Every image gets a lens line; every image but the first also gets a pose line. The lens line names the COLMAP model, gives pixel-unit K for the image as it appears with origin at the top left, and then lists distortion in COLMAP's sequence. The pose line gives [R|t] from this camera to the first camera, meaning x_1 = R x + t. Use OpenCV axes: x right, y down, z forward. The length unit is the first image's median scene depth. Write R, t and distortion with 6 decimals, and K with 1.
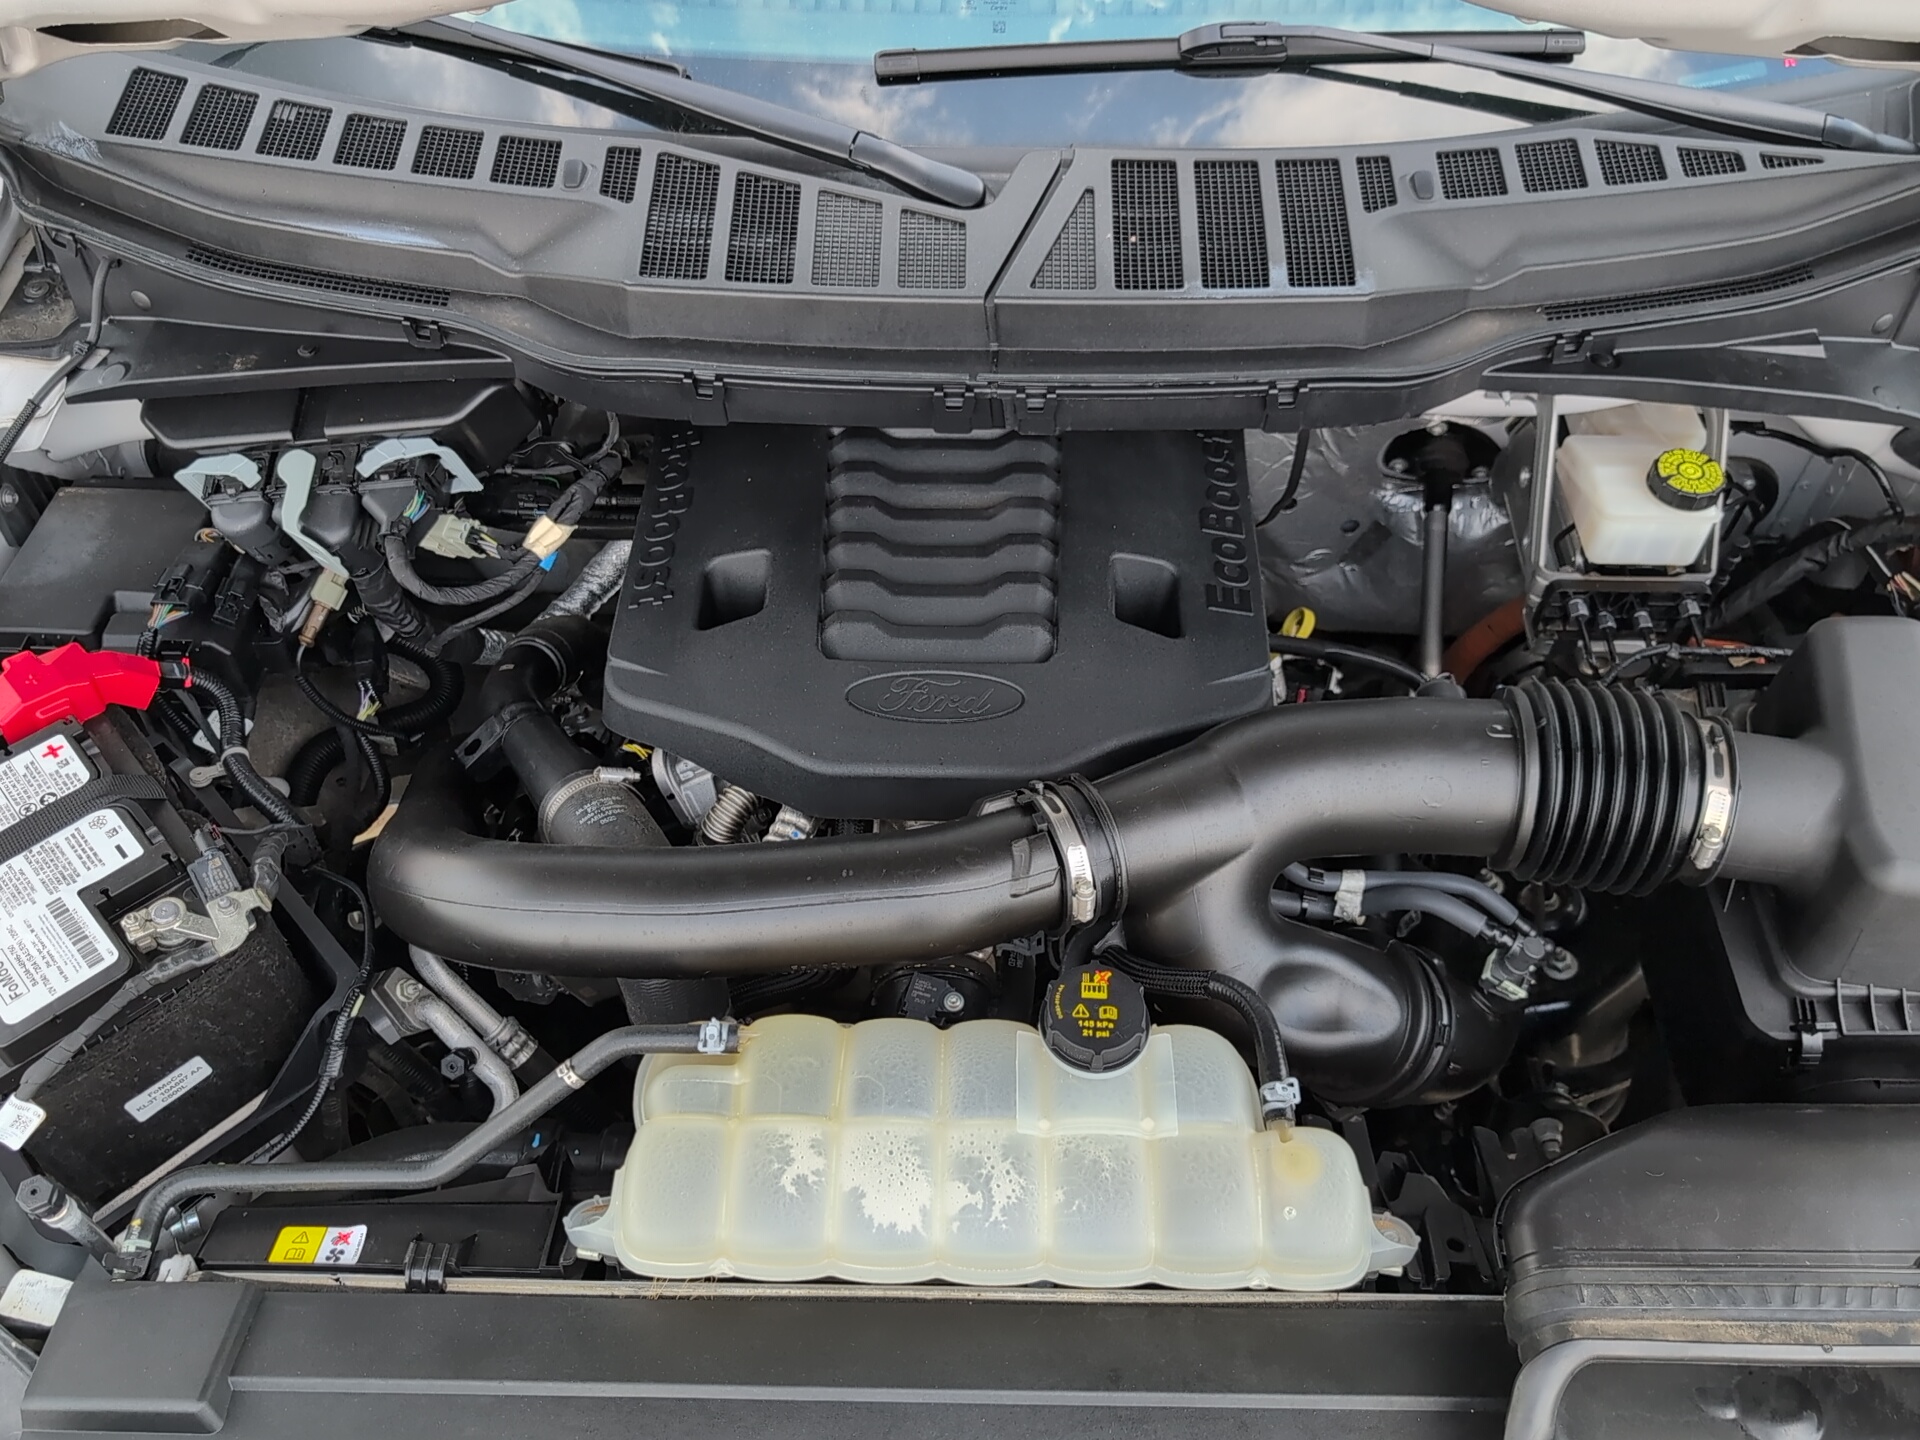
lens RADIAL K [[1597.2, 0, 960.0], [0, 1597.2, 720.0], [0, 0, 1]] dist [0.006274, -0.000696]
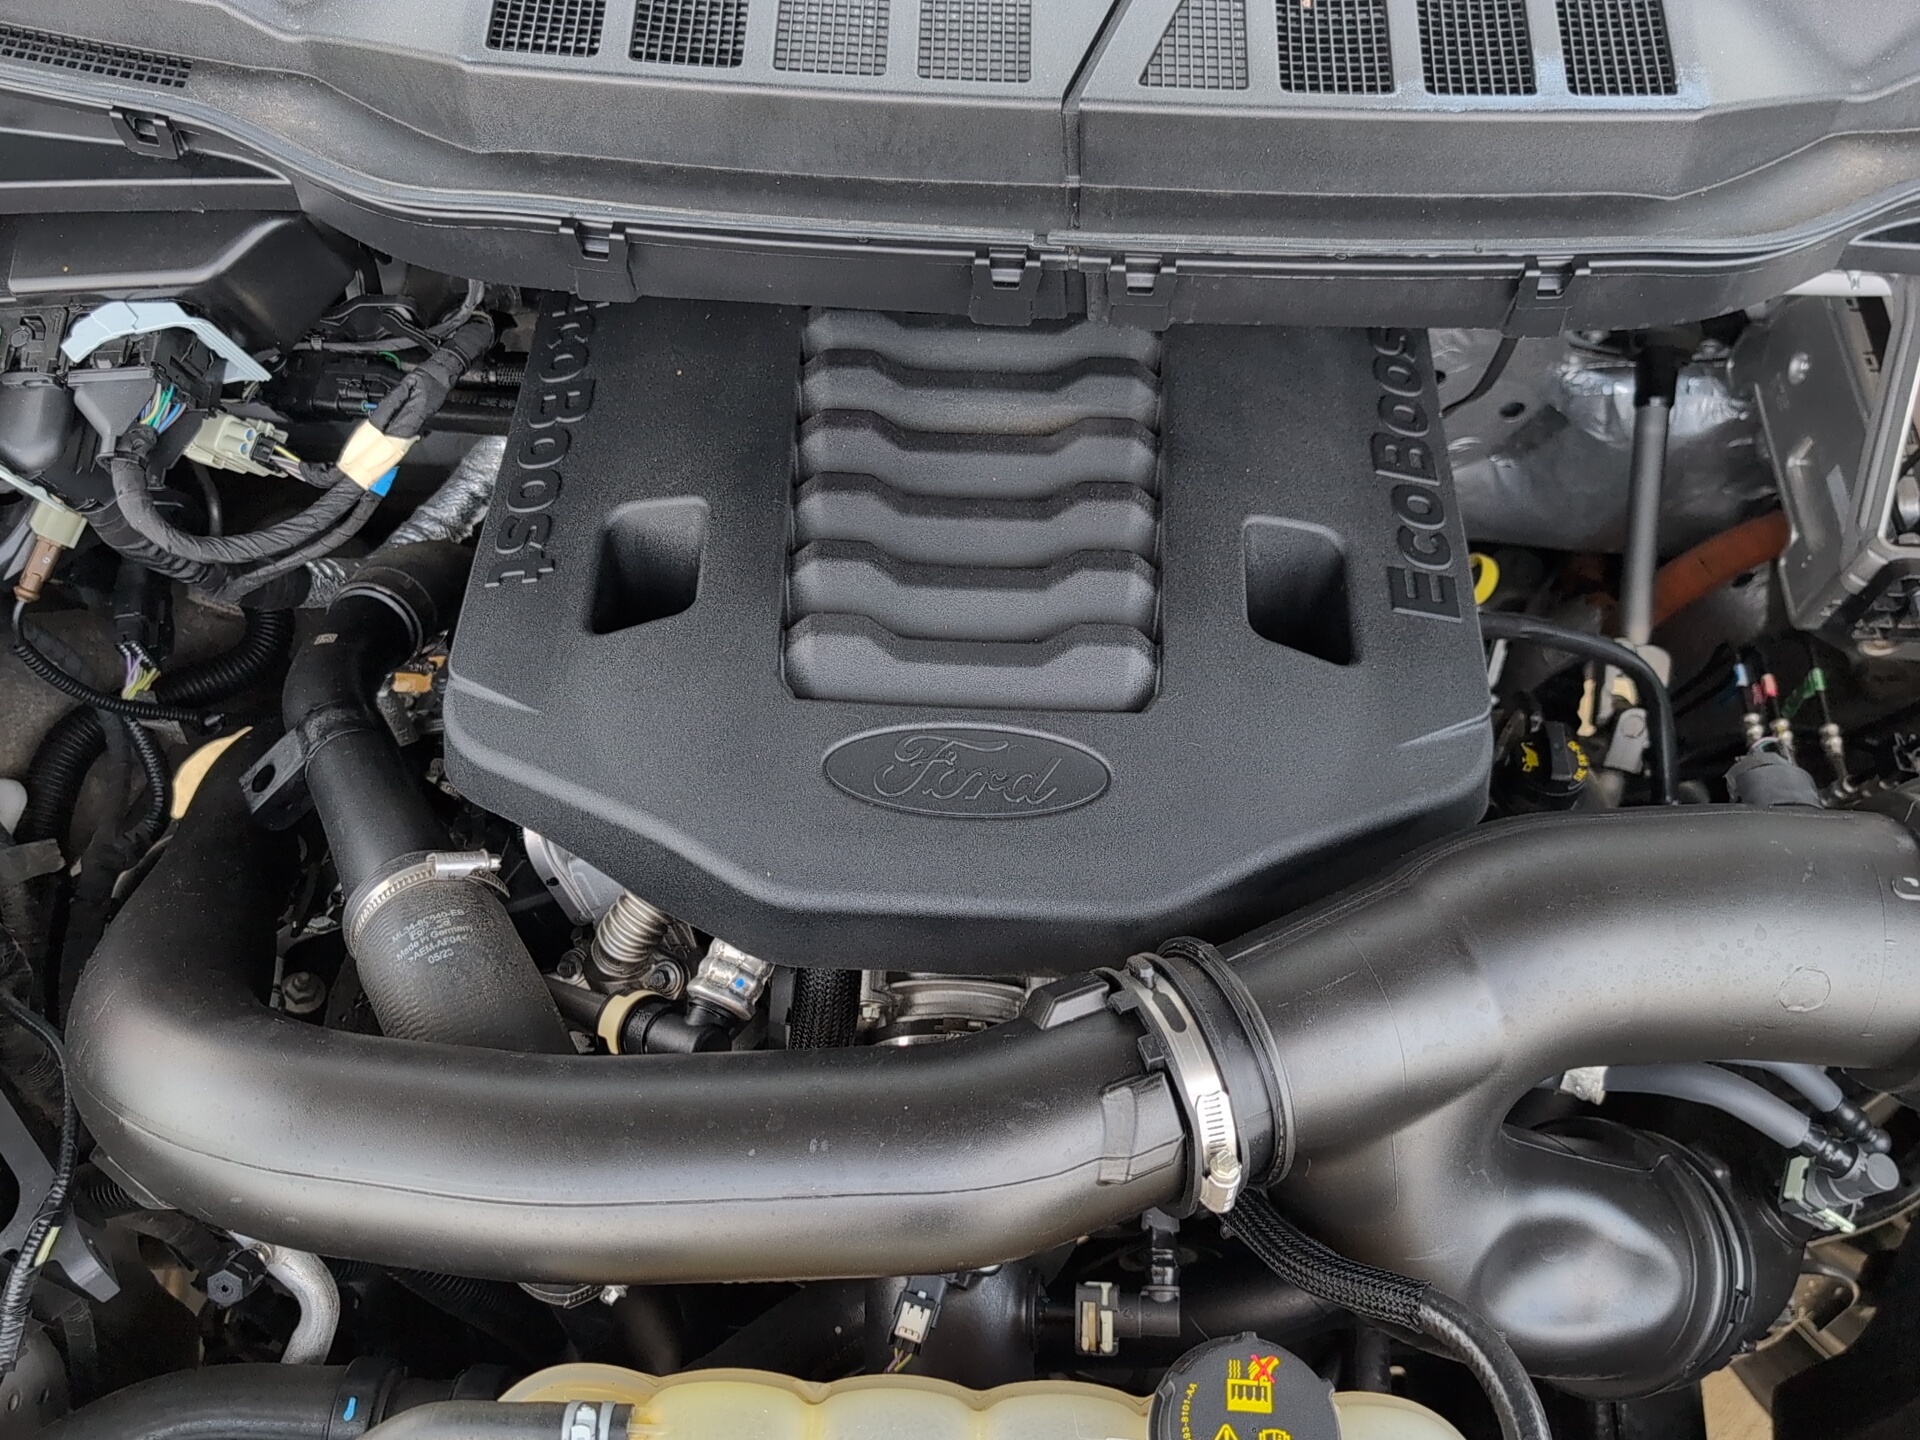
lens RADIAL K [[1624.1, 0, 960.0], [0, 1624.1, 720.0], [0, 0, 1]] dist [-0.044698, 0.076053]
pose [[0.999717, 0.021781, 0.009518, -0.022612], [-0.022884, 0.990230, 0.137550, -0.110417], [-0.006429, -0.137729, 0.990449, 0.349475]]
